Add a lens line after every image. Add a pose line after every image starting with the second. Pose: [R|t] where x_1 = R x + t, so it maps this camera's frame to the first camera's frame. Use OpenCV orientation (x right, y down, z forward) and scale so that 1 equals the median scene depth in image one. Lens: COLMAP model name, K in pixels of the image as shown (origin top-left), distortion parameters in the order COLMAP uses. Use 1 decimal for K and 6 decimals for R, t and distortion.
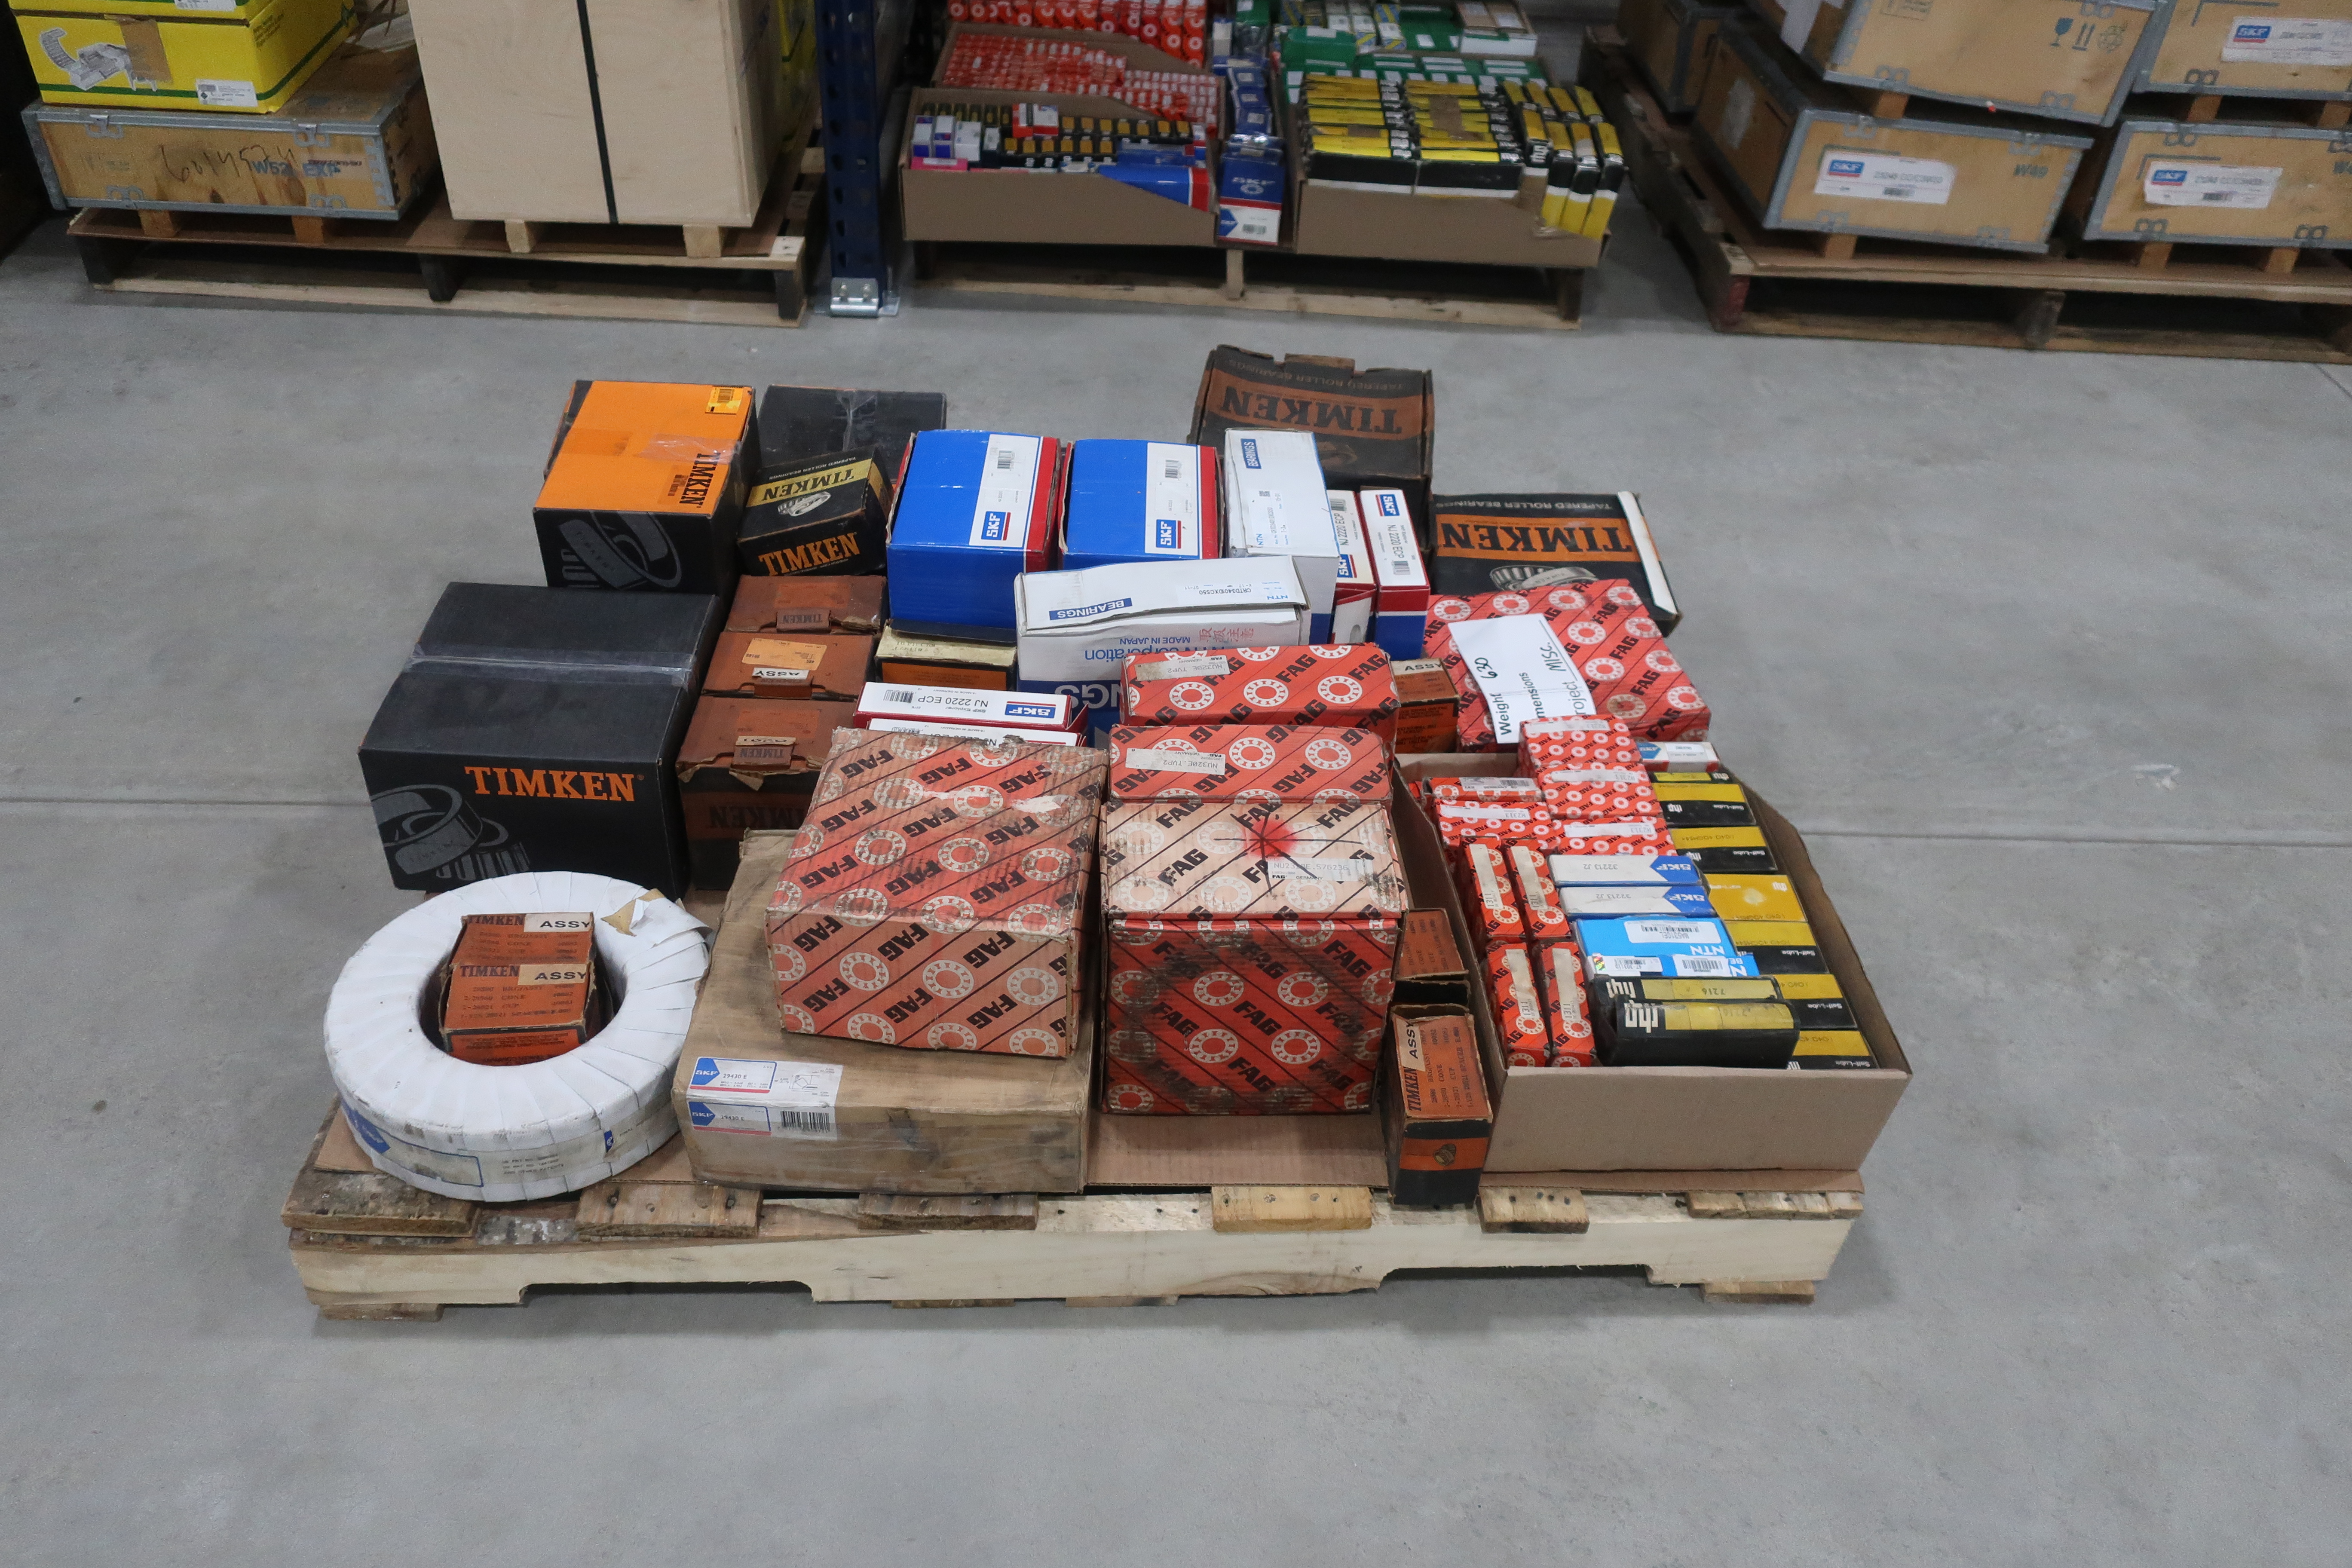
lens RADIAL K [[1846.6, 0, 1184.6], [0, 1846.6, 784.3], [0, 0, 1]] dist [0.001654, 0.000024]
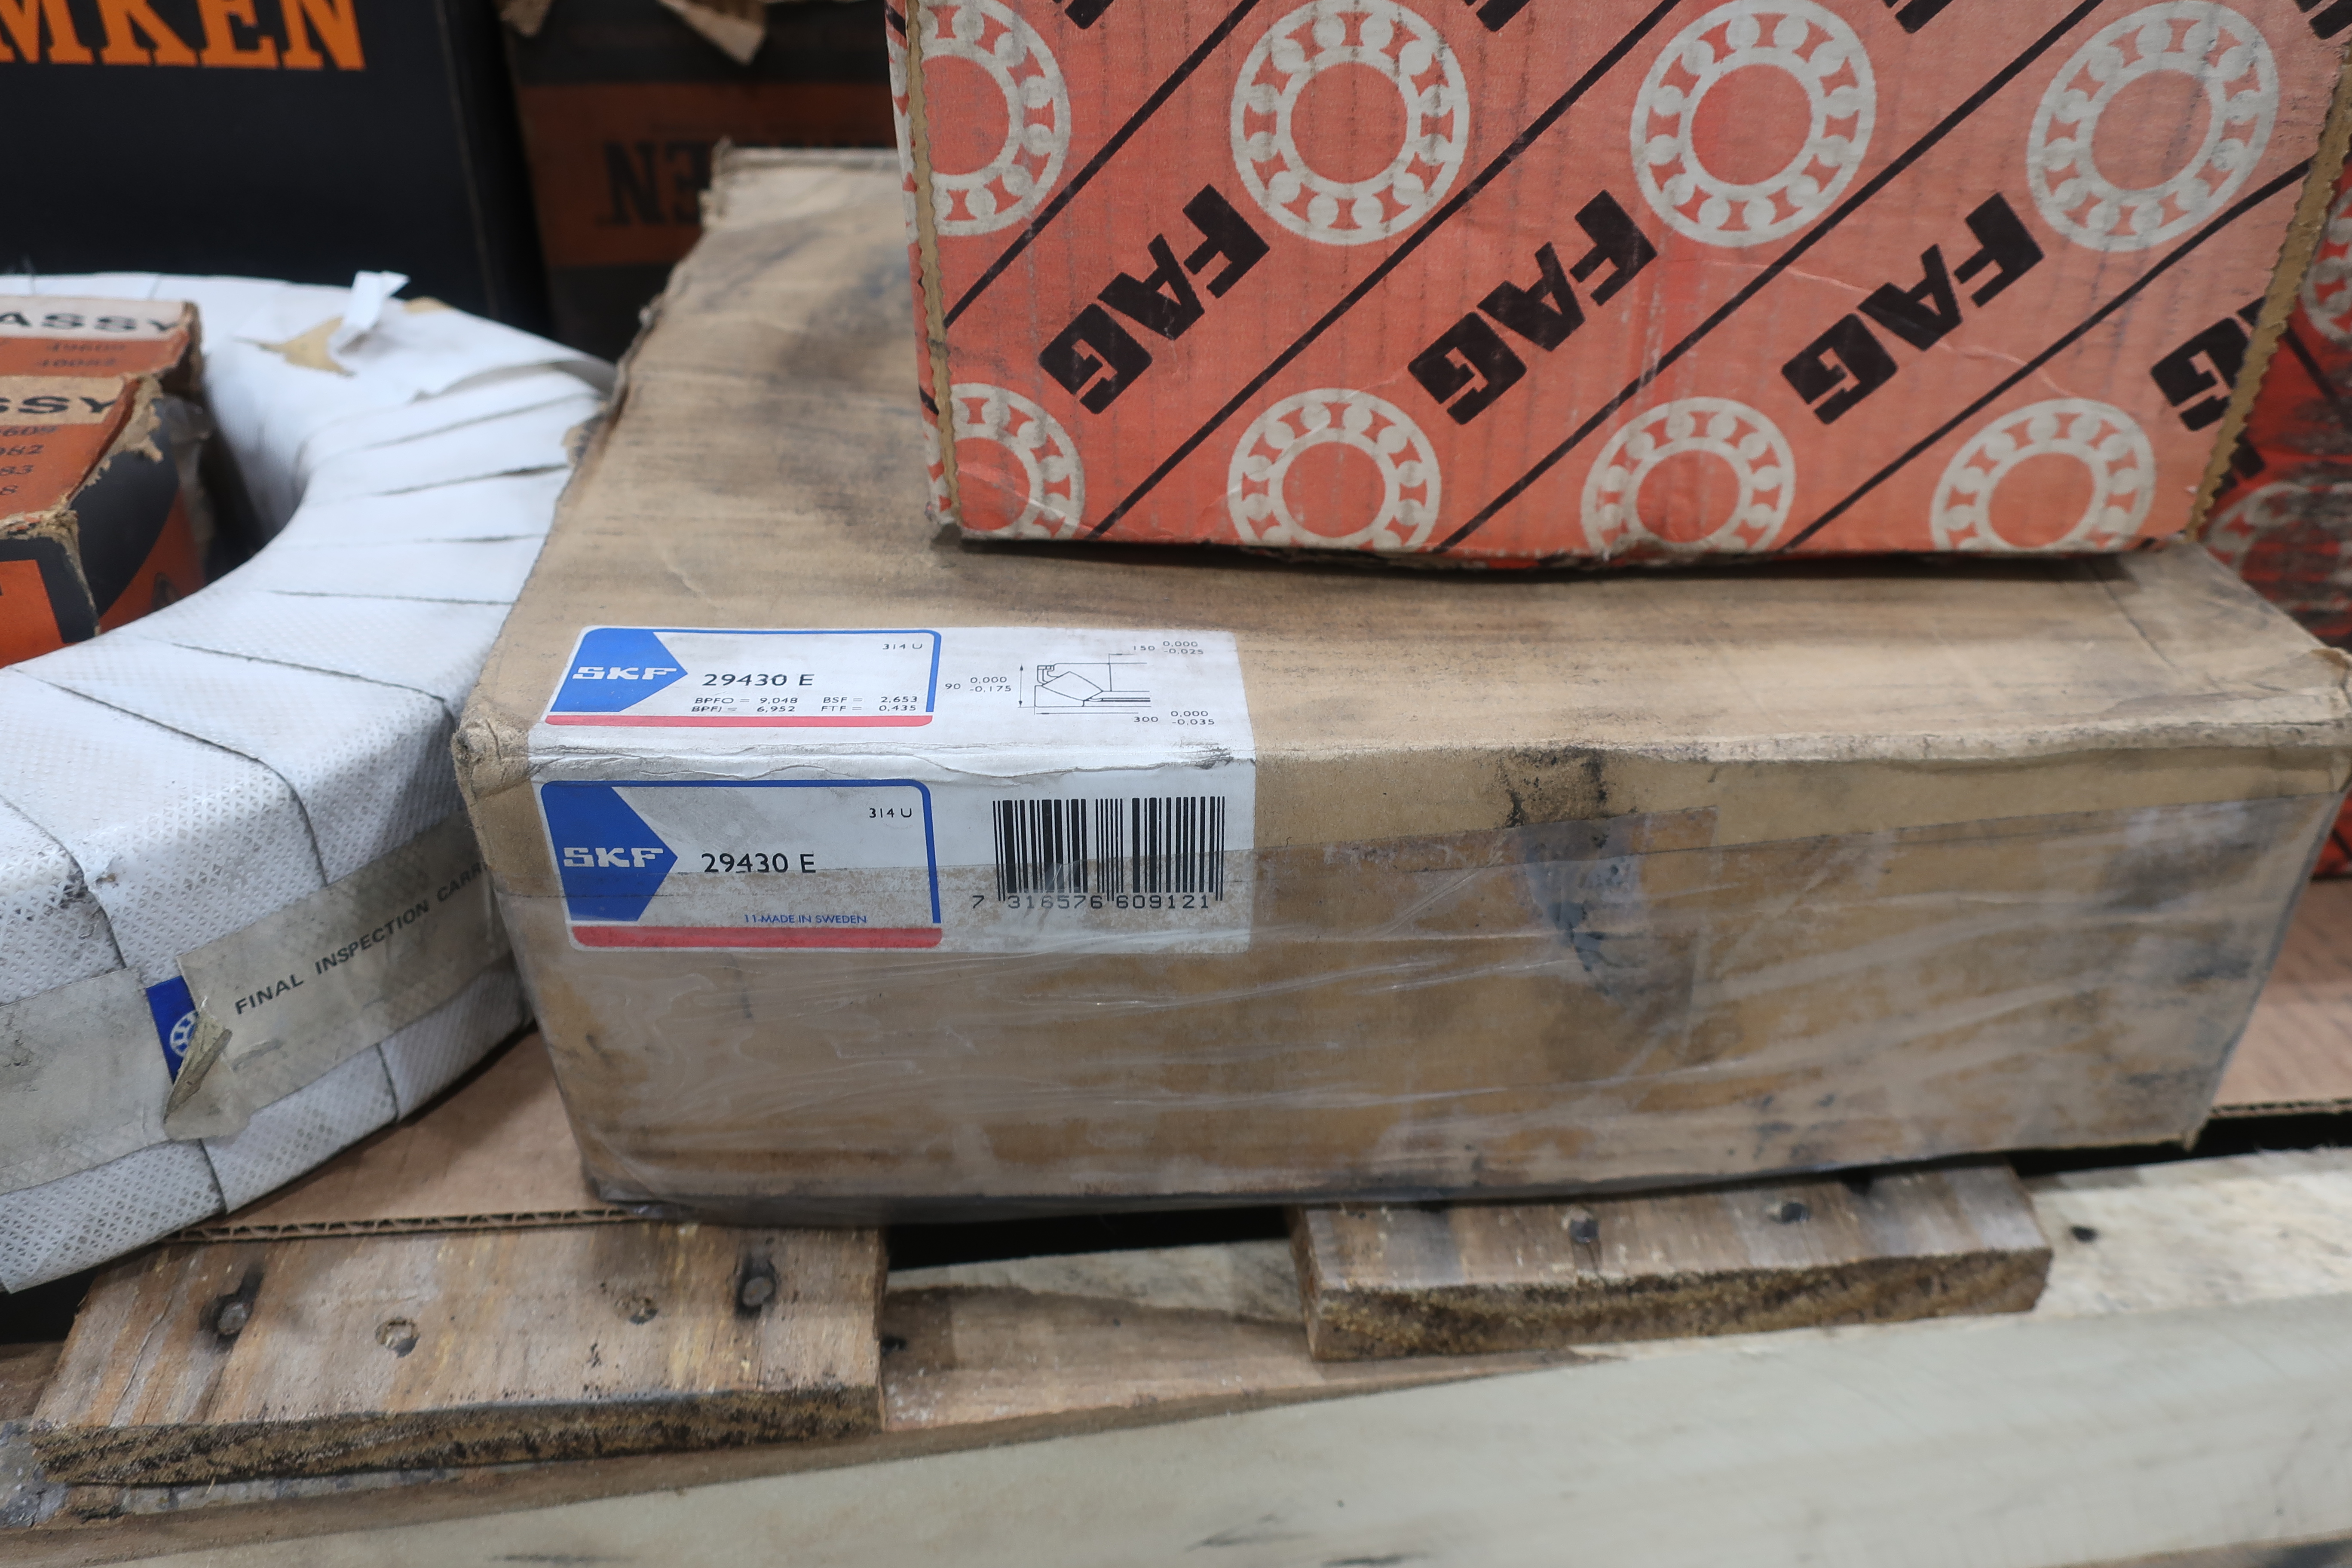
lens RADIAL K [[1846.6, 0, 1182.2], [0, 1846.6, 777.7], [0, 0, 1]] dist [0.001654, 0.000024]
pose [[0.996964, -0.064414, 0.043740, -0.200614], [0.067619, 0.994794, -0.076237, 0.185812], [-0.038602, 0.078964, 0.996130, 0.770213]]
